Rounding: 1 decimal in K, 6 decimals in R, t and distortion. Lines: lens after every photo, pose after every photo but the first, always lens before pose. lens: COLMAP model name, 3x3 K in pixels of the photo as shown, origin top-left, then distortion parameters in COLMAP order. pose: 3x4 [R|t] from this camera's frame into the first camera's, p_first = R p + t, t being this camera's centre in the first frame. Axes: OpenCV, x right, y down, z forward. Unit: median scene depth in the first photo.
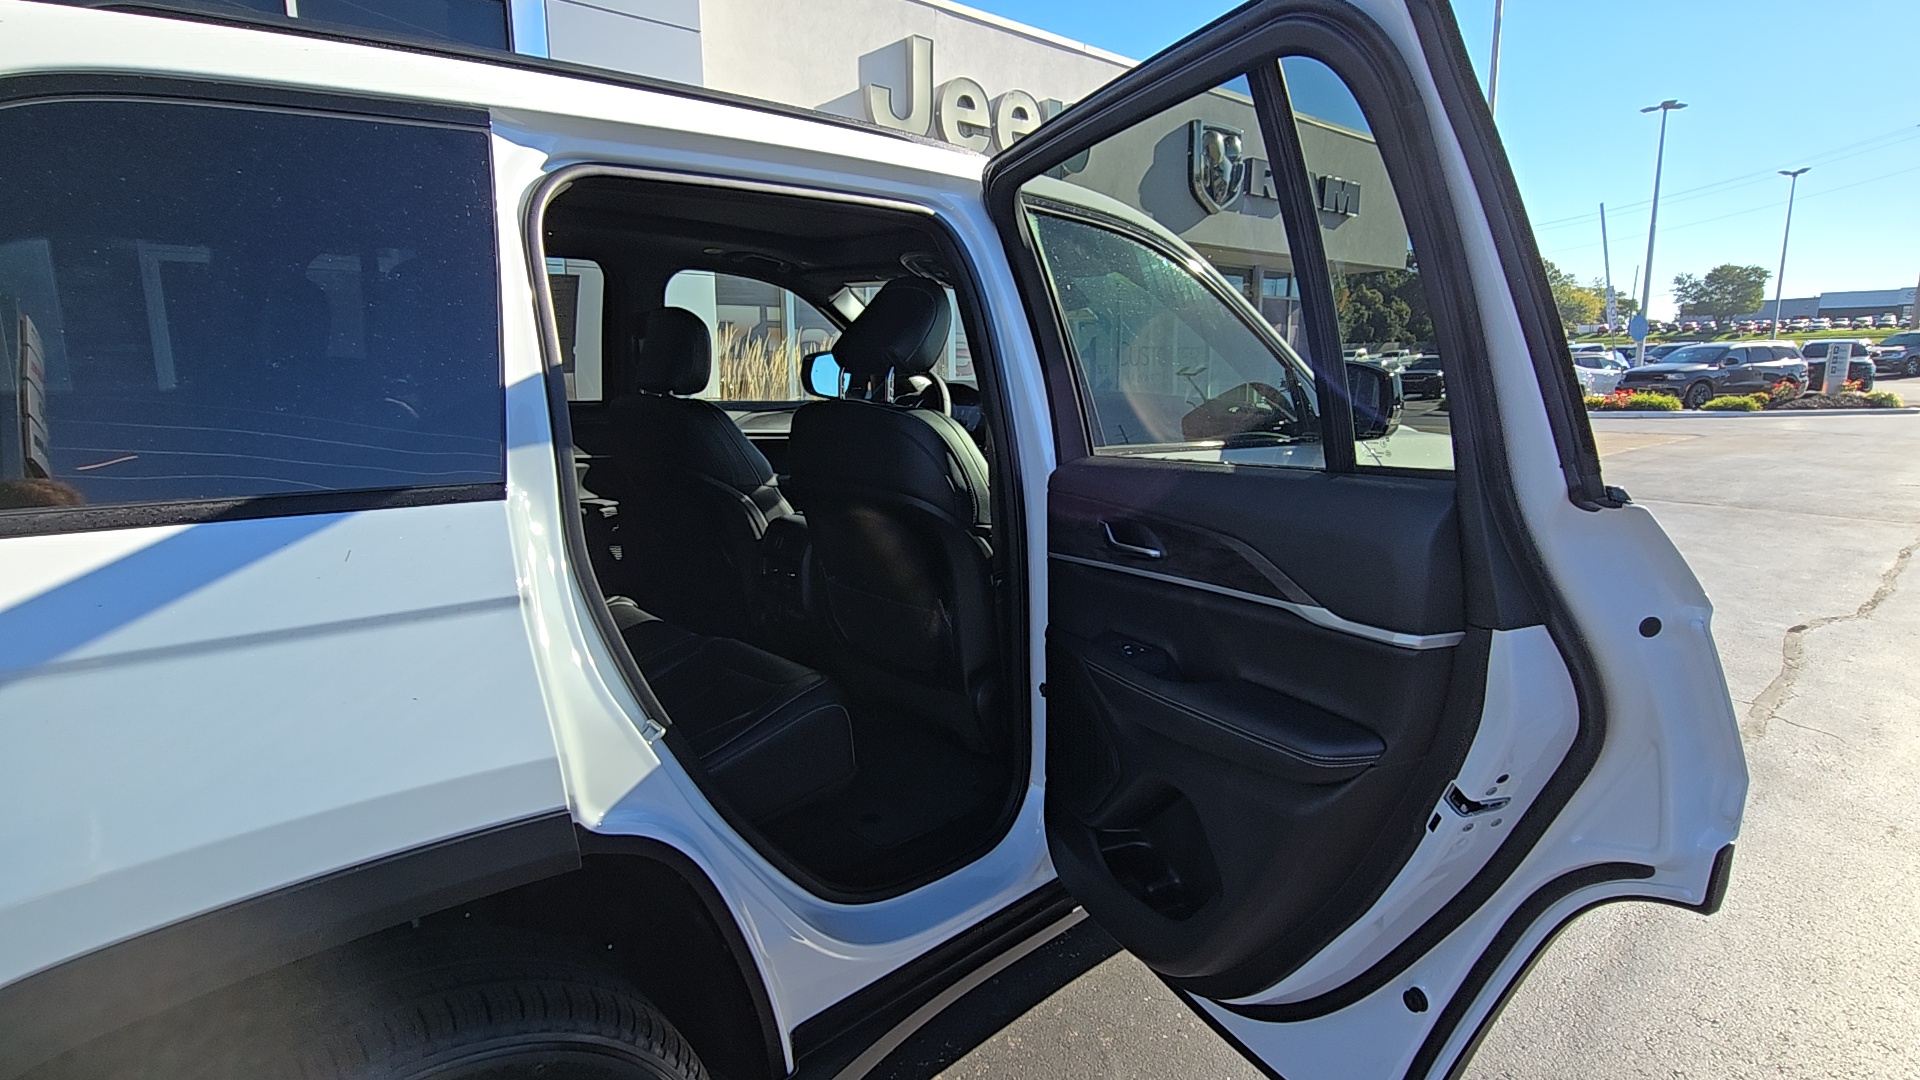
lens RADIAL K [[968.1, 0, 951.1], [0, 968.1, 546.2], [0, 0, 1]] dist [0.000722, -0.001276]
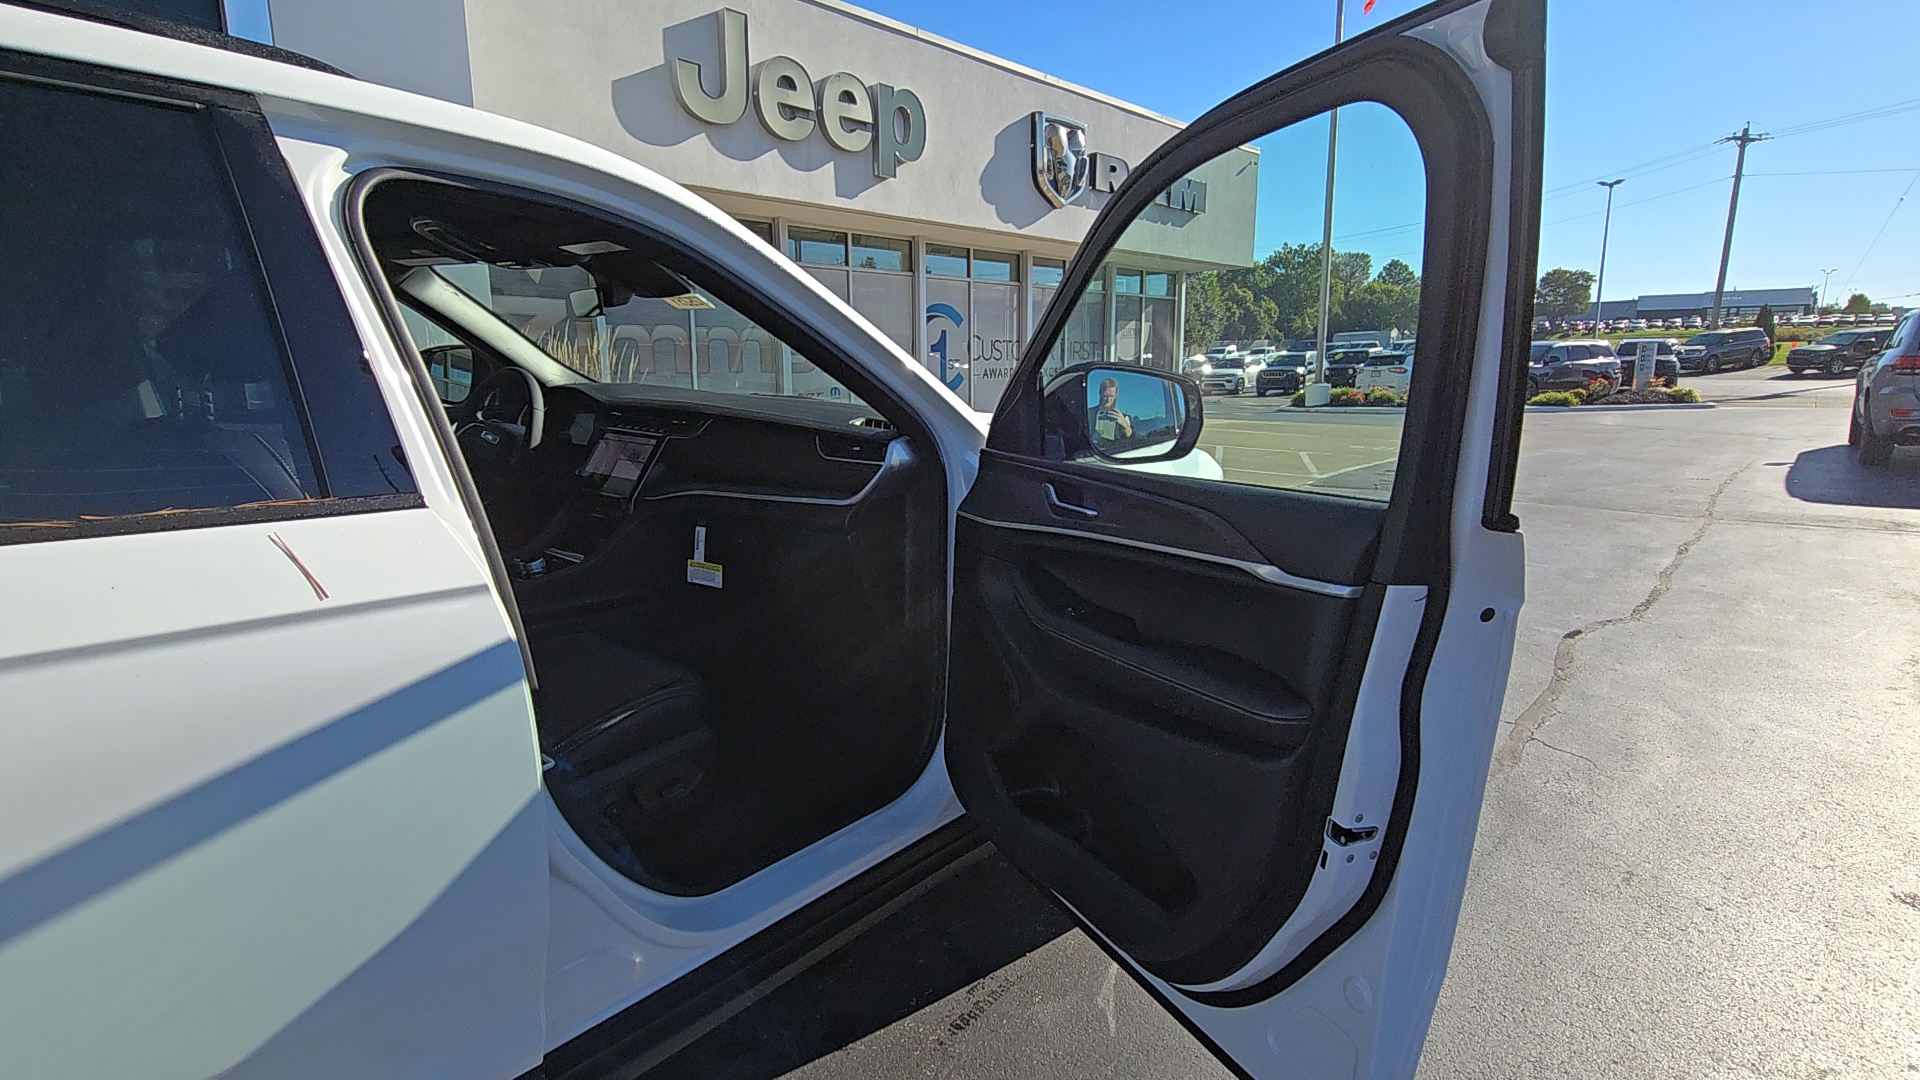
lens RADIAL K [[969.0, 0, 954.7], [0, 969.0, 544.5], [0, 0, 1]] dist [-0.000754, 0.000012]
pose [[0.993353, -0.018852, 0.113553, 0.032778], [0.018528, 0.999821, 0.003905, -0.004780], [-0.113606, -0.001775, 0.993524, 0.022134]]
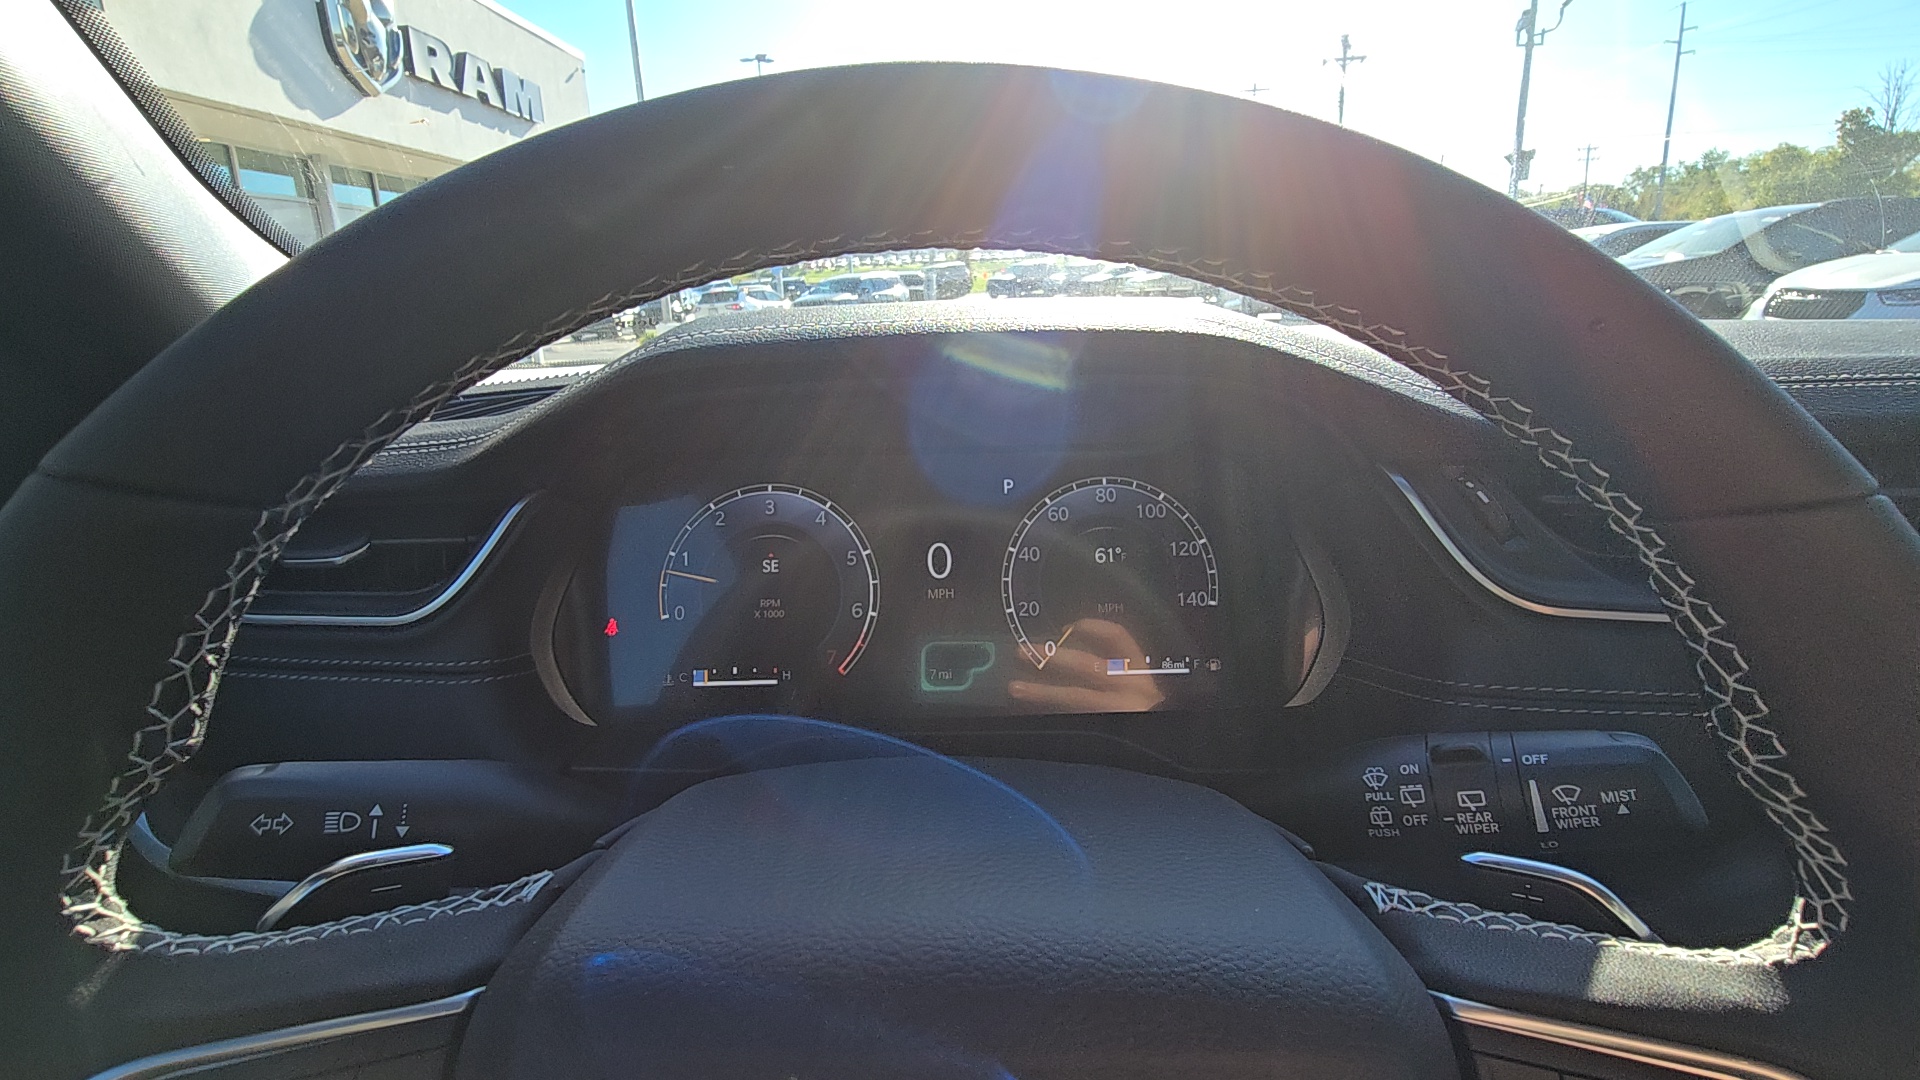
lens RADIAL K [[968.1, 0, 951.1], [0, 968.1, 546.2], [0, 0, 1]] dist [0.000722, -0.001276]
pose [[0.675942, -0.207734, 0.707071, -0.013045], [0.166900, 0.977671, 0.127682, -0.023130], [-0.717807, 0.031705, 0.695520, 0.133514]]
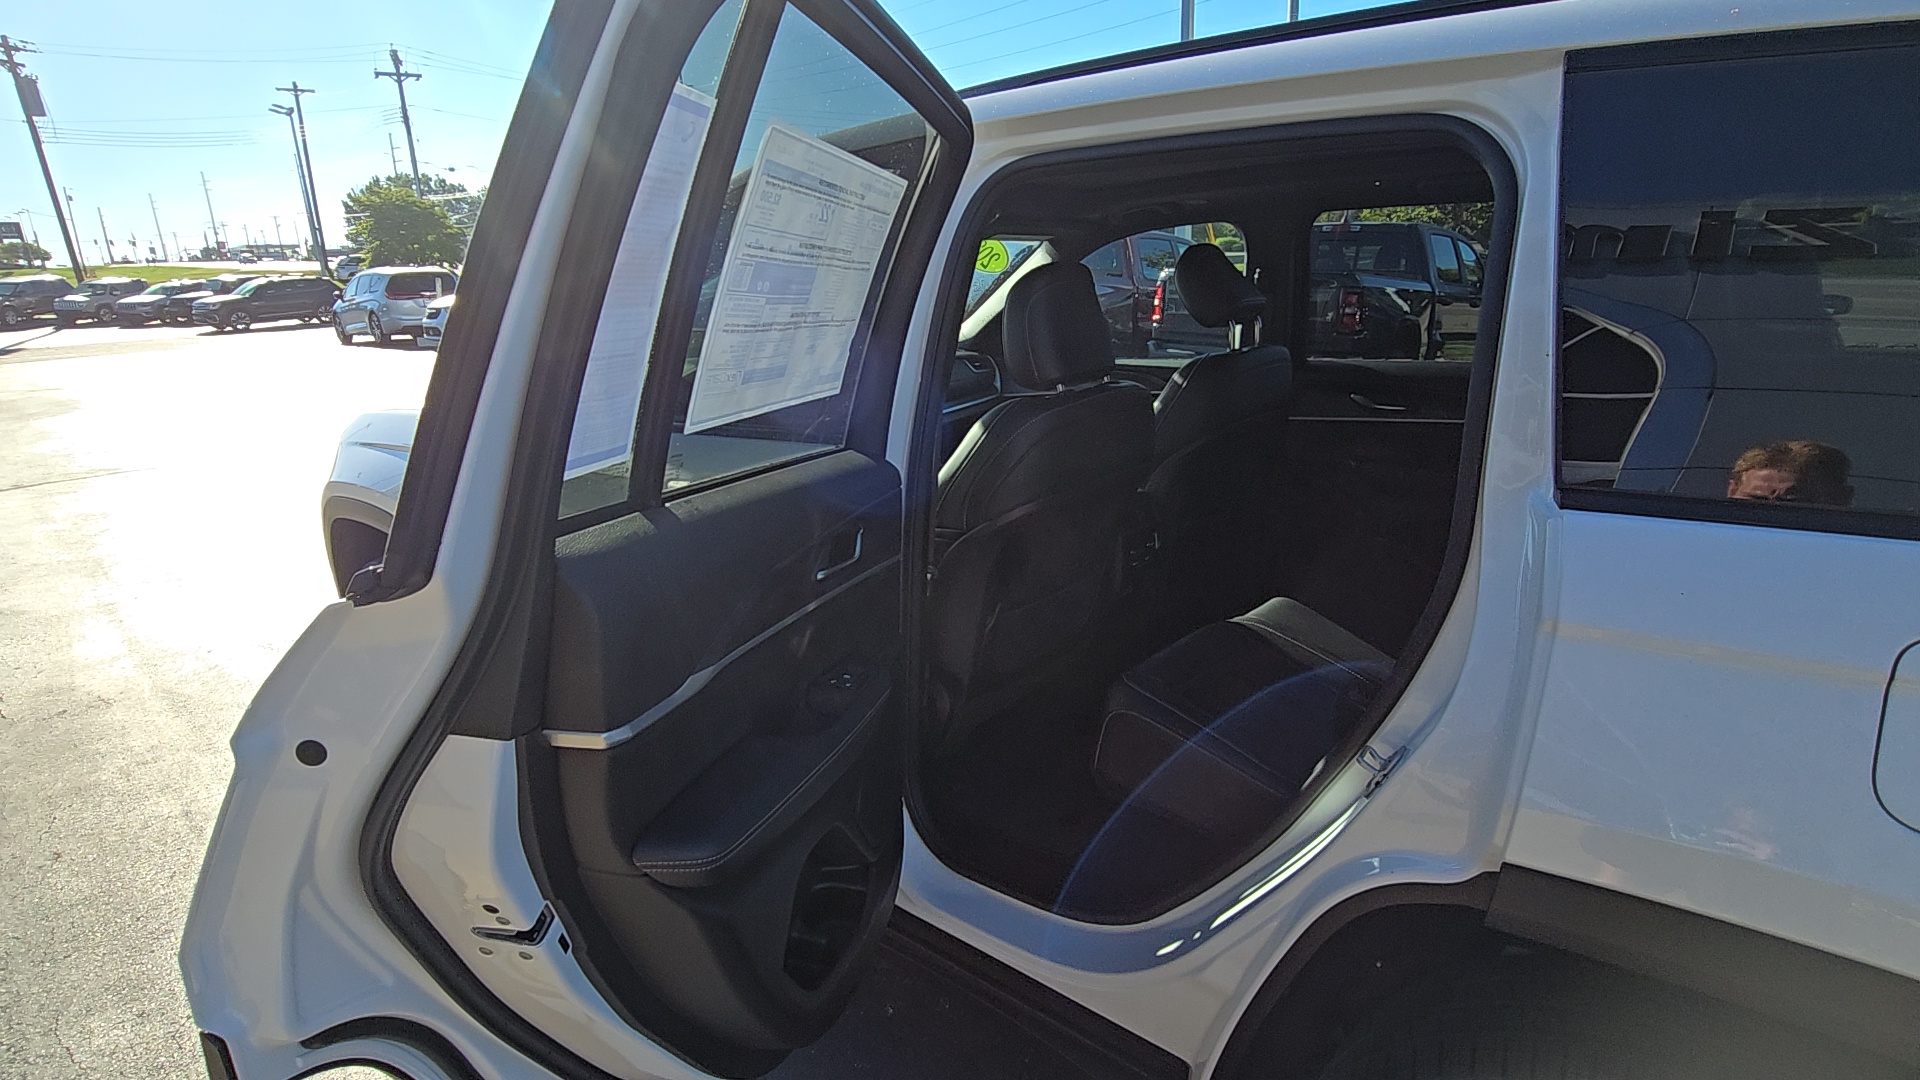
lens RADIAL K [[965.1, 0, 949.8], [0, 965.1, 545.7], [0, 0, 1]] dist [-0.002072, 0.001576]
pose [[-0.106890, -0.268423, 0.957352, -0.115721], [0.222736, 0.931932, 0.286165, -0.030799], [-0.969001, 0.243825, -0.039827, 0.129338]]
